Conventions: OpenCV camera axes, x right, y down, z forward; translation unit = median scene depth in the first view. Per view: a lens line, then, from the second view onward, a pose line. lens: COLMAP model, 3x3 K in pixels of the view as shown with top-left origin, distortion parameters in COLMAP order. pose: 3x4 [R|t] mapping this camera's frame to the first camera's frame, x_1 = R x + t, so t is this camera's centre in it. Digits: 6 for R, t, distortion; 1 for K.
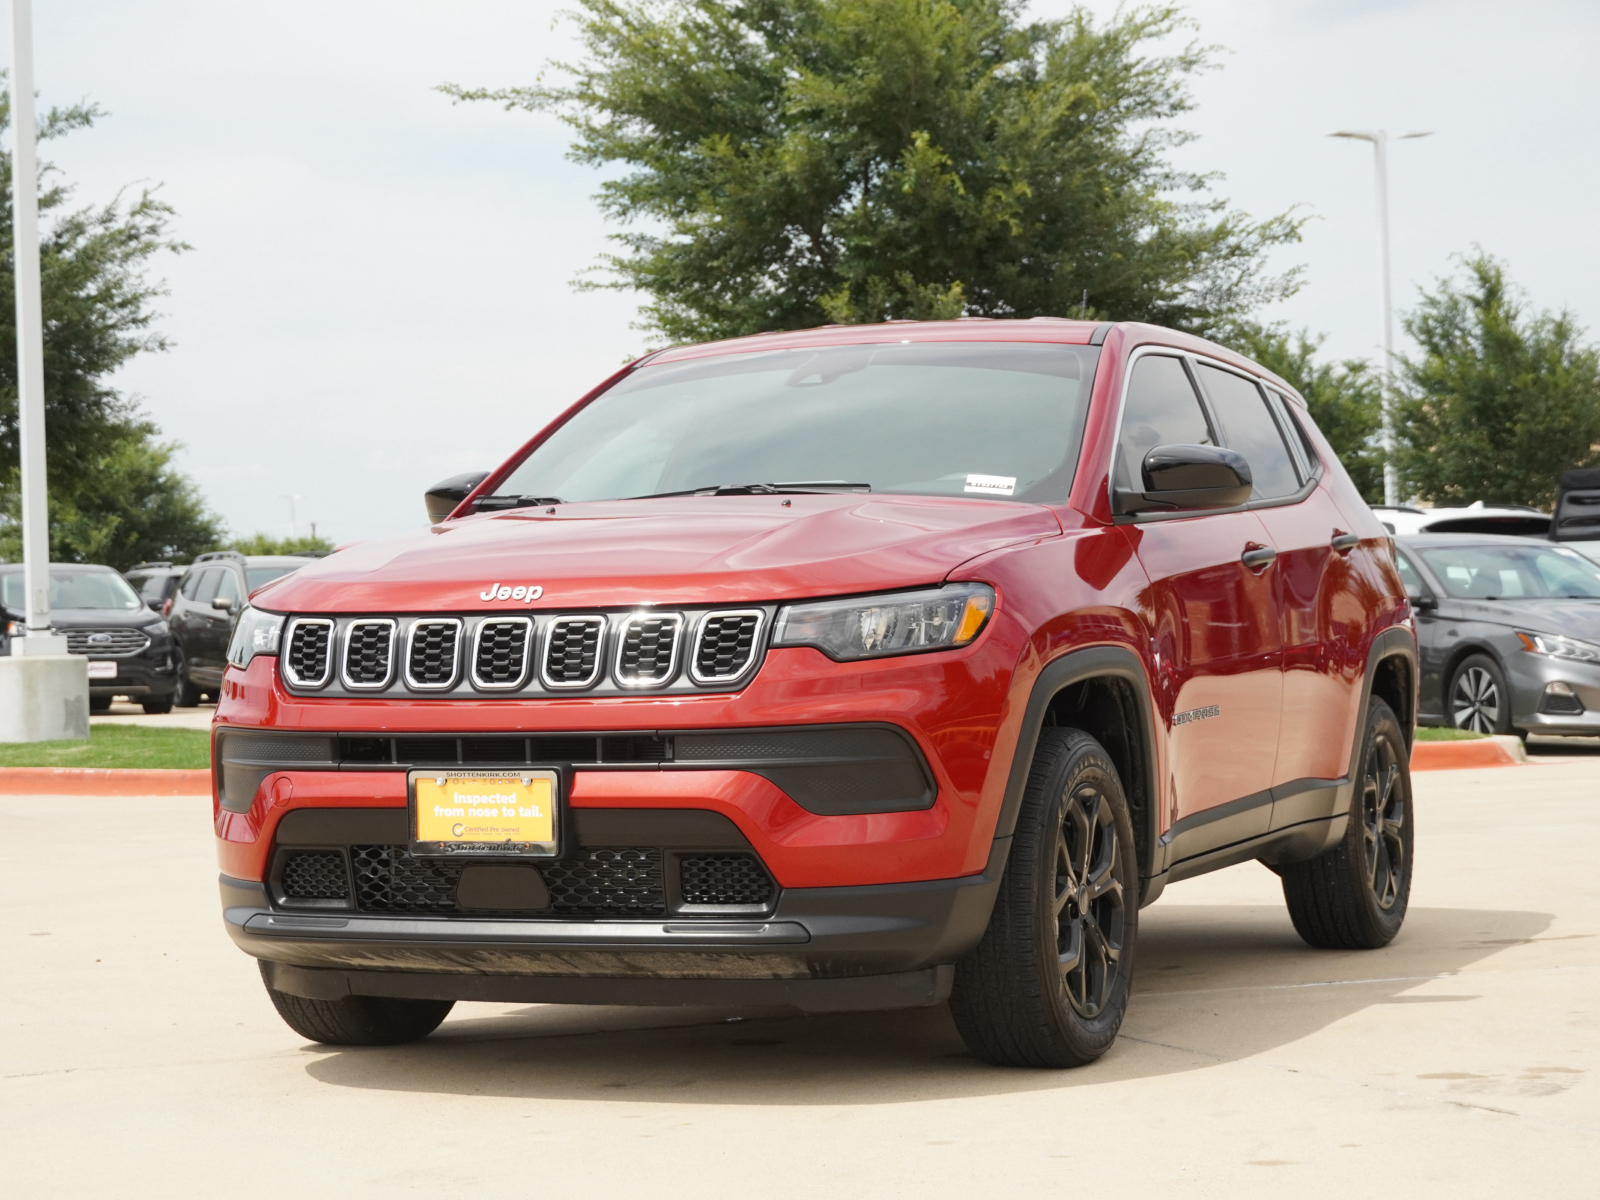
lens RADIAL K [[3236.5, 0, 820.0], [0, 3236.5, 601.2], [0, 0, 1]] dist [0.091965, 0.002790]
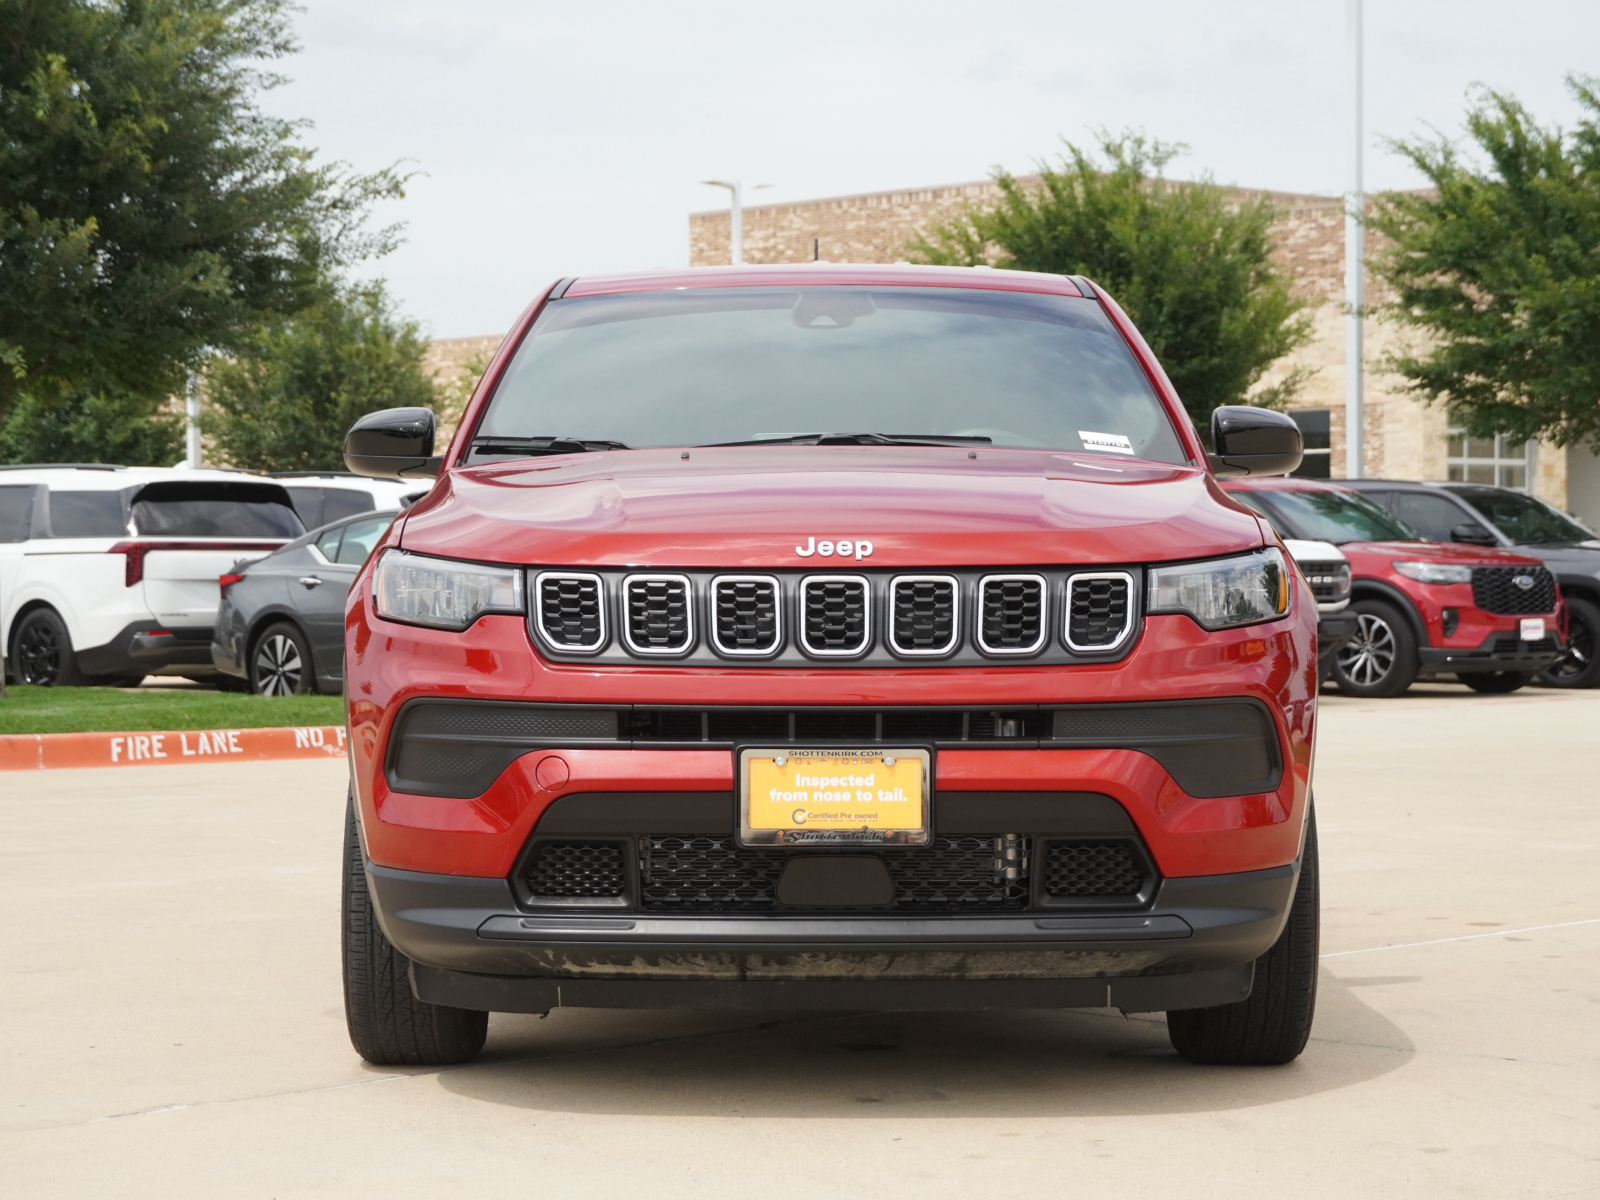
lens RADIAL K [[3330.5, 0, 797.2], [0, 3330.5, 557.8], [0, 0, 1]] dist [0.047397, 0.209234]
pose [[0.933382, 0.020057, 0.358324, -0.374862], [-0.018507, 0.999799, -0.007754, 0.006380], [-0.358407, 0.000606, 0.933565, 0.134061]]
